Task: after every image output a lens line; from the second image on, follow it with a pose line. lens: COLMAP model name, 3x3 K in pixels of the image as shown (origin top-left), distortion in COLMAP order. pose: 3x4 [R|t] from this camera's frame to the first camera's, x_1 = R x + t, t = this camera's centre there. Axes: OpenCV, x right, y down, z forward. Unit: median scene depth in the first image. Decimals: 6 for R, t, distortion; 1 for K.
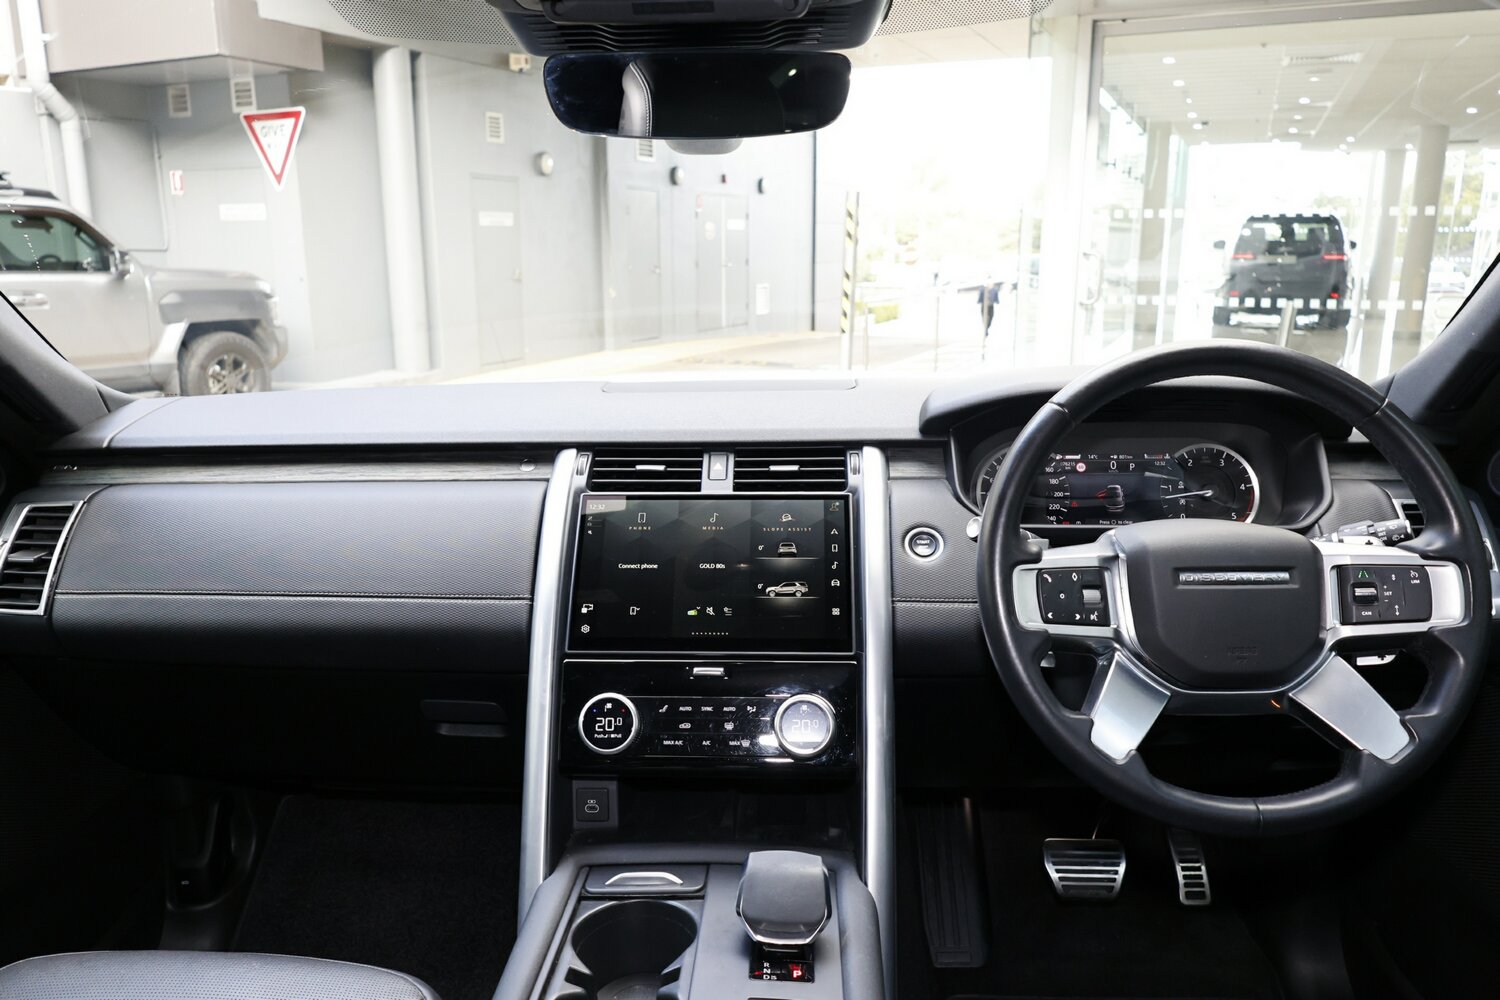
lens RADIAL K [[1077.9, 0, 776.3], [0, 1077.9, 492.8], [0, 0, 1]] dist [-0.000849, -0.000604]
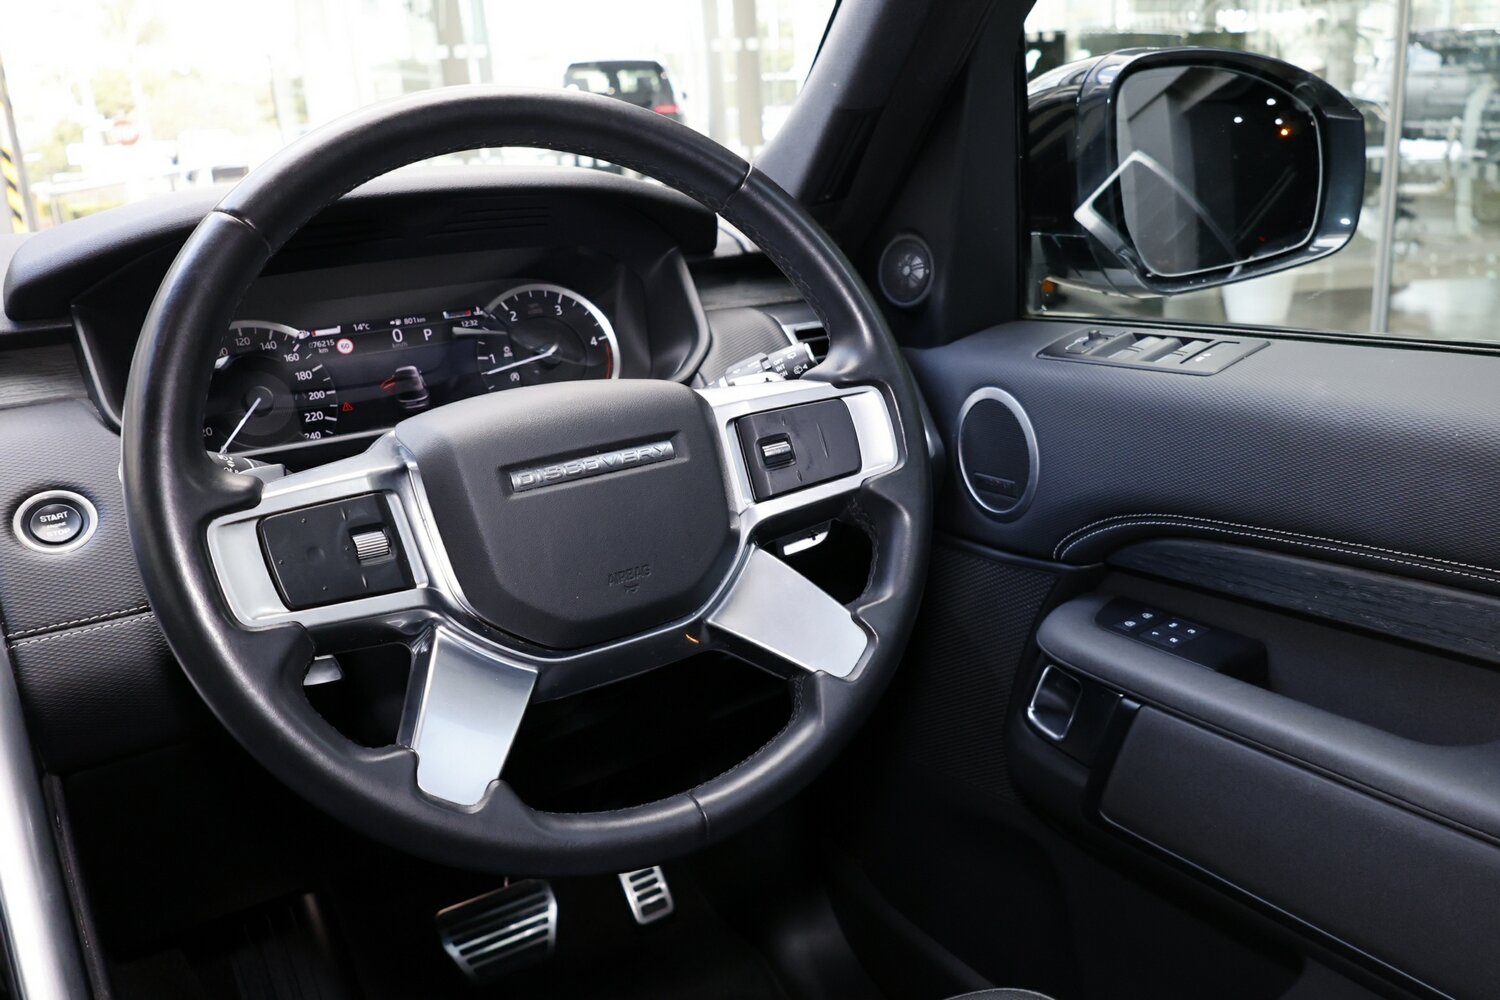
lens RADIAL K [[1077.9, 0, 776.3], [0, 1077.9, 492.8], [0, 0, 1]] dist [-0.000849, -0.000604]
pose [[0.849547, -0.201081, 0.487685, 0.200613], [0.184540, 0.979369, 0.082344, 0.061457], [-0.494182, 0.020043, 0.869128, 0.393477]]
